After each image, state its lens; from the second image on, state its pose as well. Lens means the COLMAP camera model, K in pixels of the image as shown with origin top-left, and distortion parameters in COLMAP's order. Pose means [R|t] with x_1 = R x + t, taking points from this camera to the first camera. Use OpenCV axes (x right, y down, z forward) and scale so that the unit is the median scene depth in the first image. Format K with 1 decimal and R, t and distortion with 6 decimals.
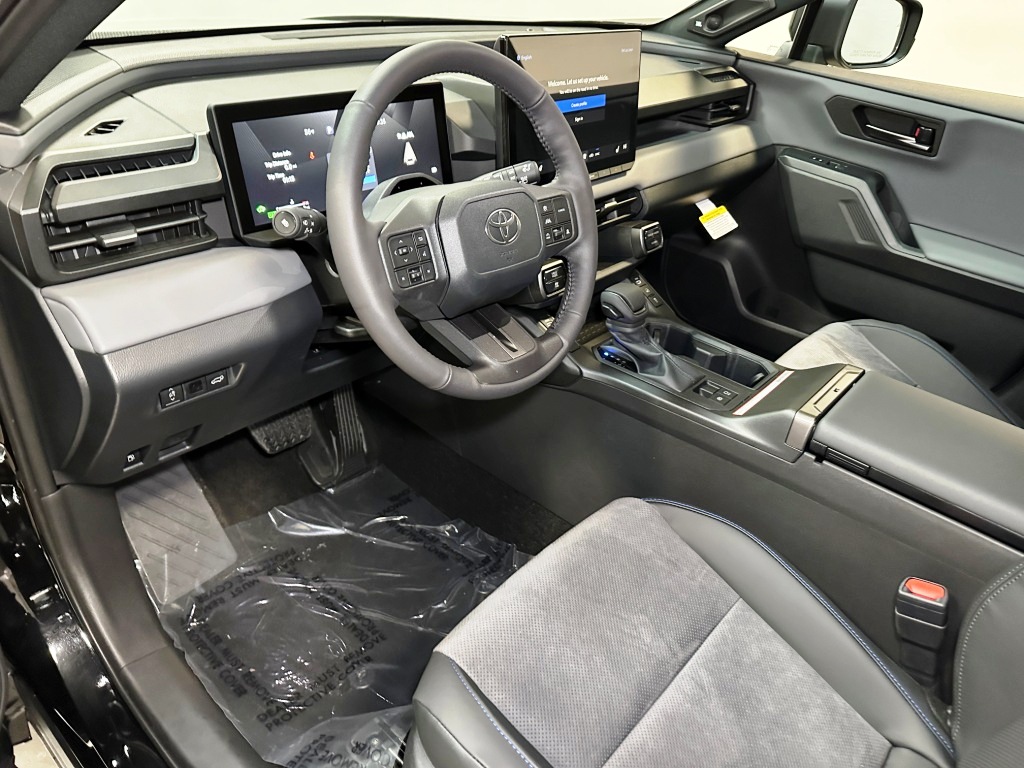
lens RADIAL K [[734.1, 0, 512.0], [0, 734.1, 384.0], [0, 0, 1]] dist [0.057595, -0.079228]
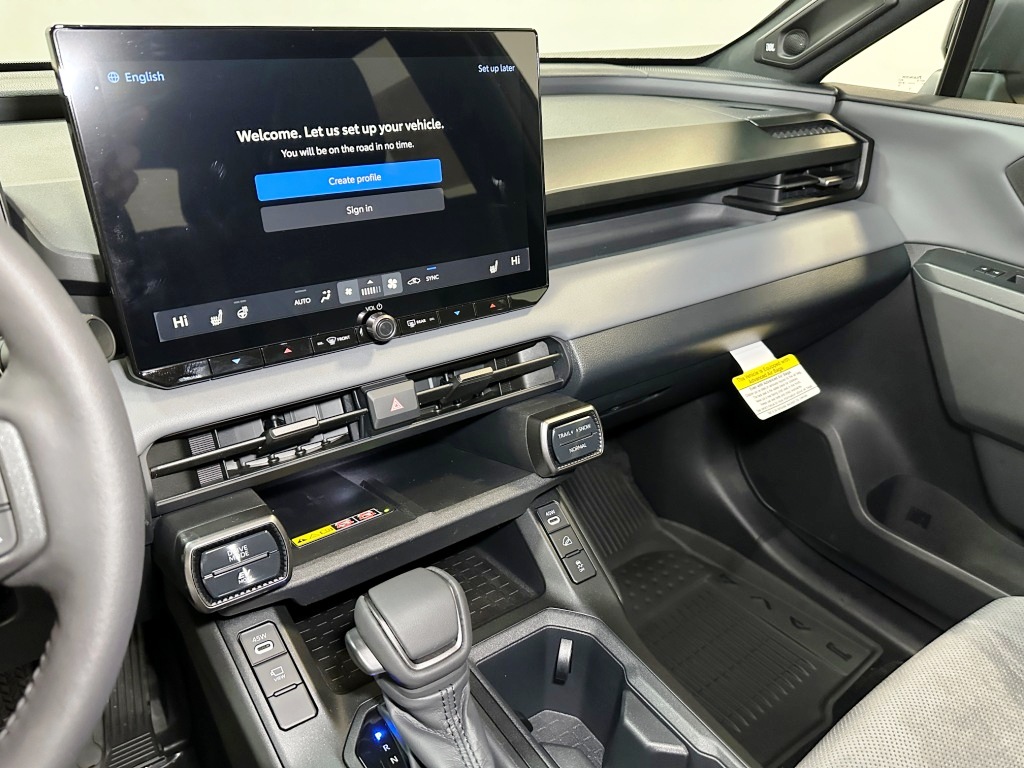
lens RADIAL K [[734.1, 0, 512.0], [0, 734.1, 384.0], [0, 0, 1]] dist [0.057595, -0.079228]
pose [[0.967179, 0.047186, -0.249675, 0.218672], [-0.071936, 0.993254, -0.090945, -0.151052], [0.243699, 0.105920, 0.964050, 0.413844]]
